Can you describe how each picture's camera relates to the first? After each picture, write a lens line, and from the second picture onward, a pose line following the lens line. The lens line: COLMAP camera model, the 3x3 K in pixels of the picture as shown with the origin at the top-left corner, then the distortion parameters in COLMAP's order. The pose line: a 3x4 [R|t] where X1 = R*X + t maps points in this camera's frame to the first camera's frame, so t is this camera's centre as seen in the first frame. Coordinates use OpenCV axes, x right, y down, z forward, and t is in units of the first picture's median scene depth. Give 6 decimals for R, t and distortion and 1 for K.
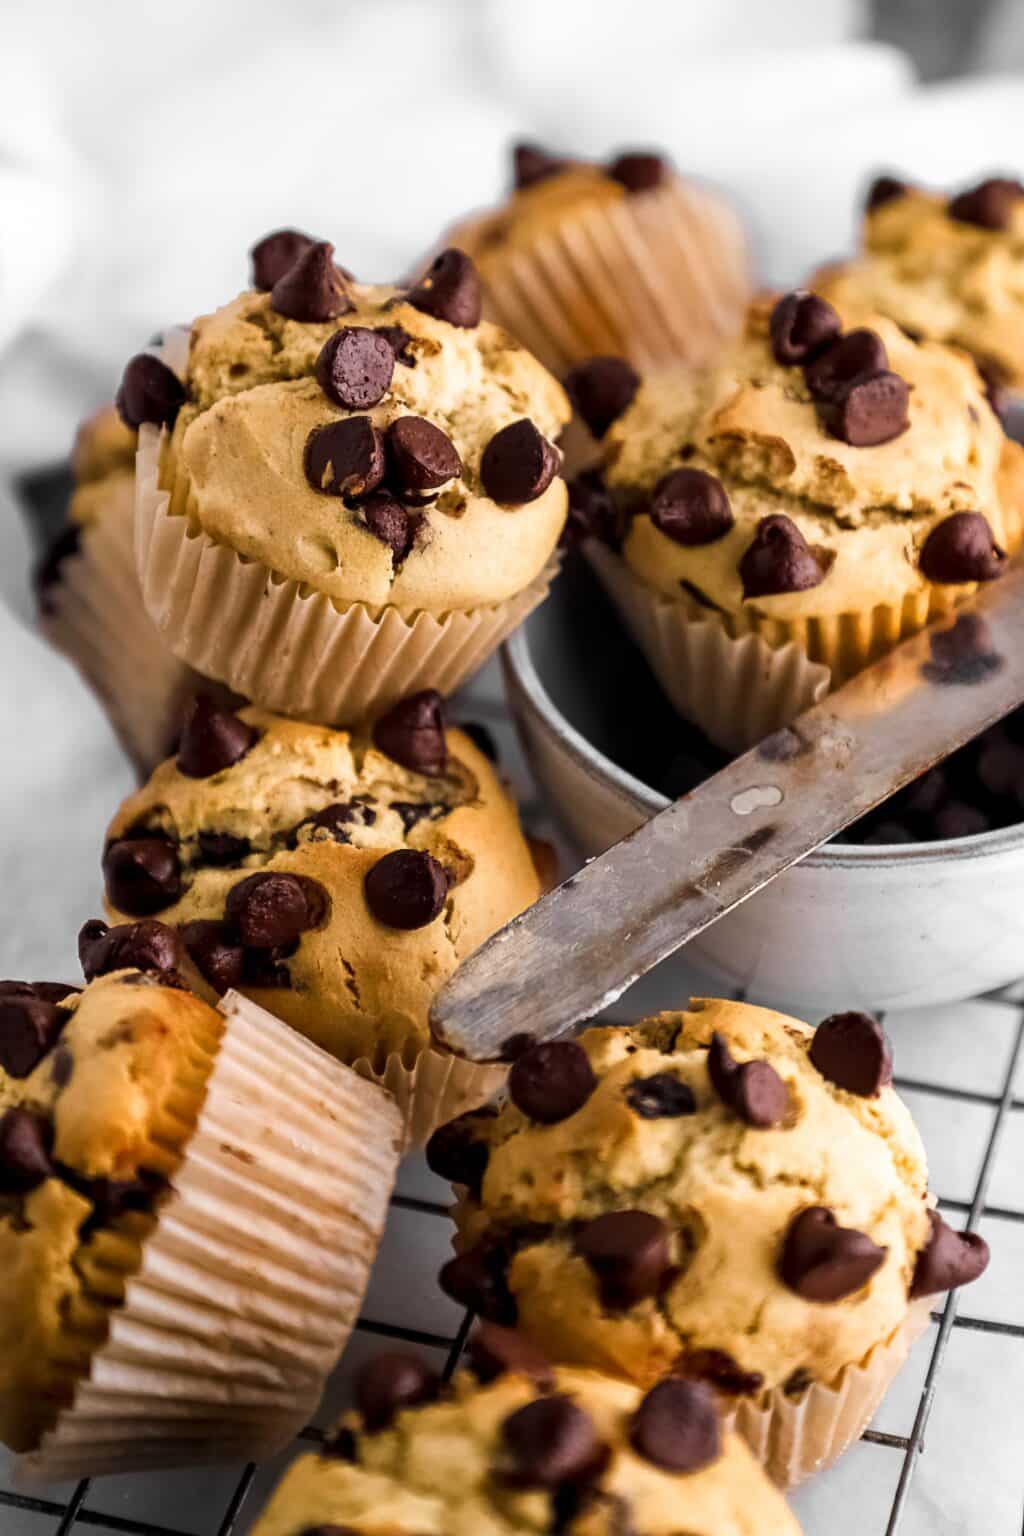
lens RADIAL K [[4401.1, 0, 512.6], [0, 4401.1, 770.3], [0, 0, 1]] dist [0.733036, 0.000000]
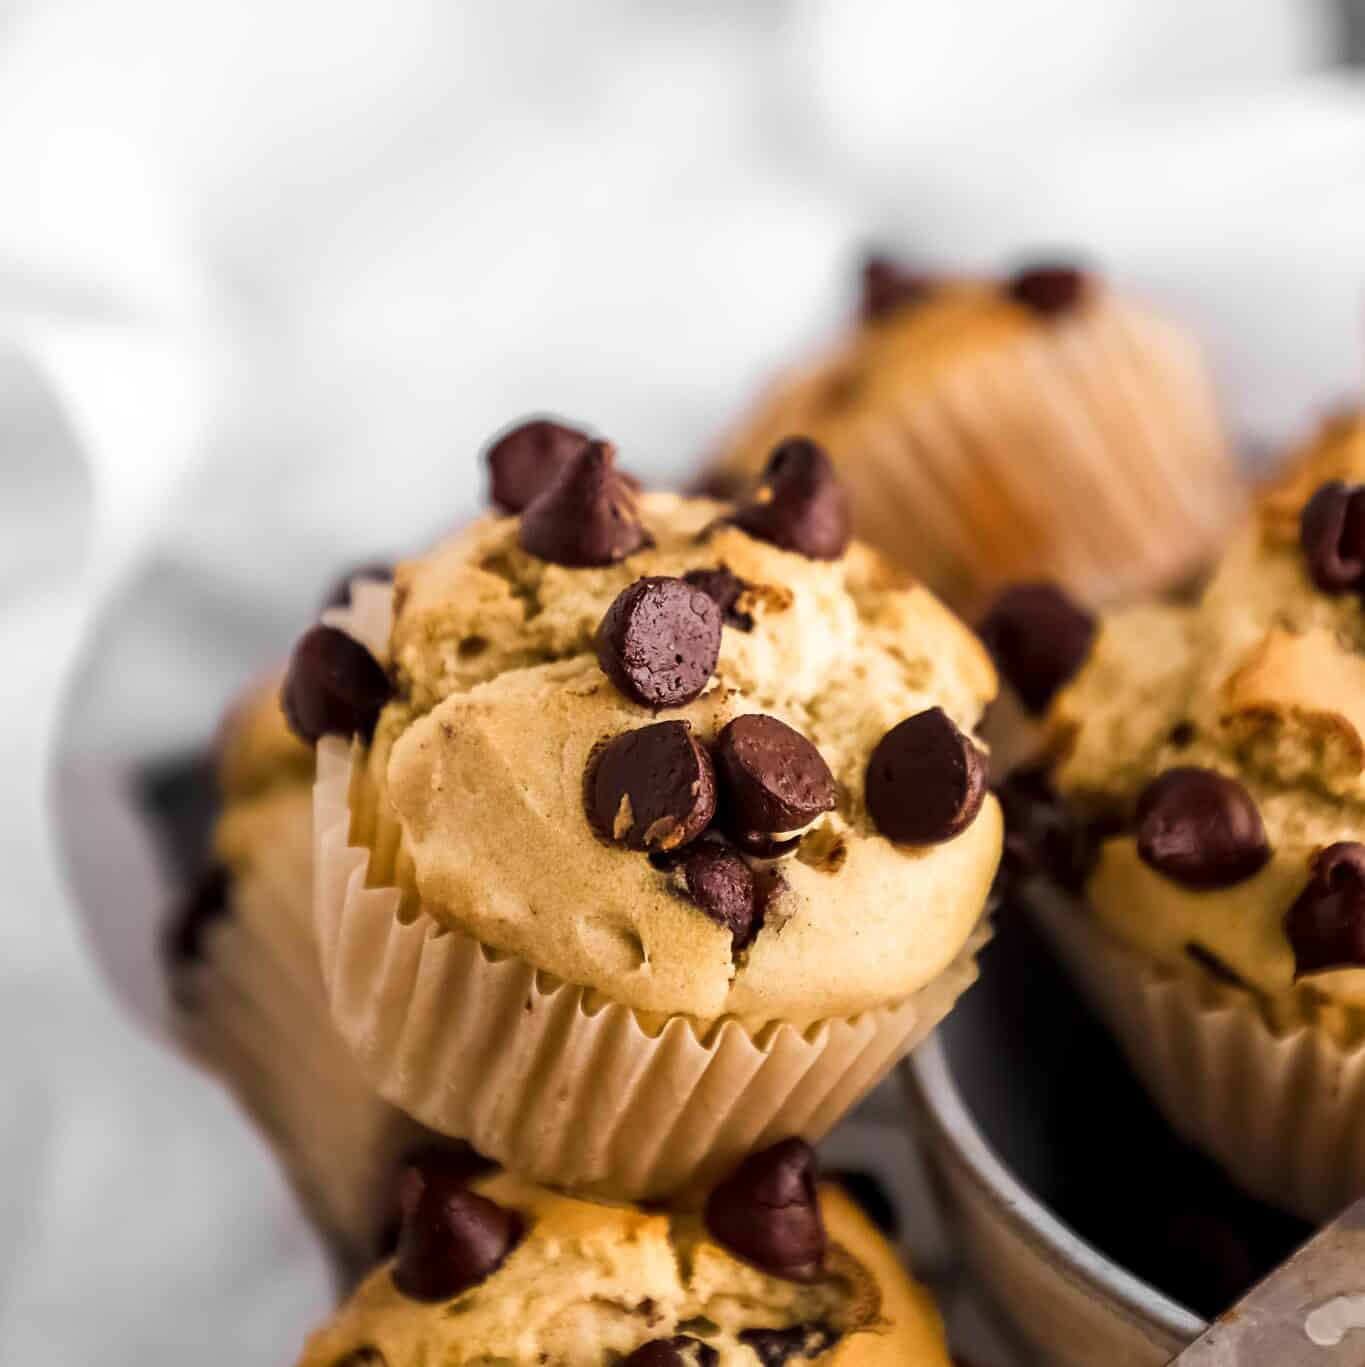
lens RADIAL K [[4510.4, 0, 677.8], [0, 4510.4, 684.6], [0, 0, 1]] dist [0.479918, 0.000000]
pose [[0.999137, -0.040954, -0.006978, -0.028158], [0.040765, 0.998845, -0.025422, -0.066943], [0.008011, 0.025115, 0.999652, 0.358721]]
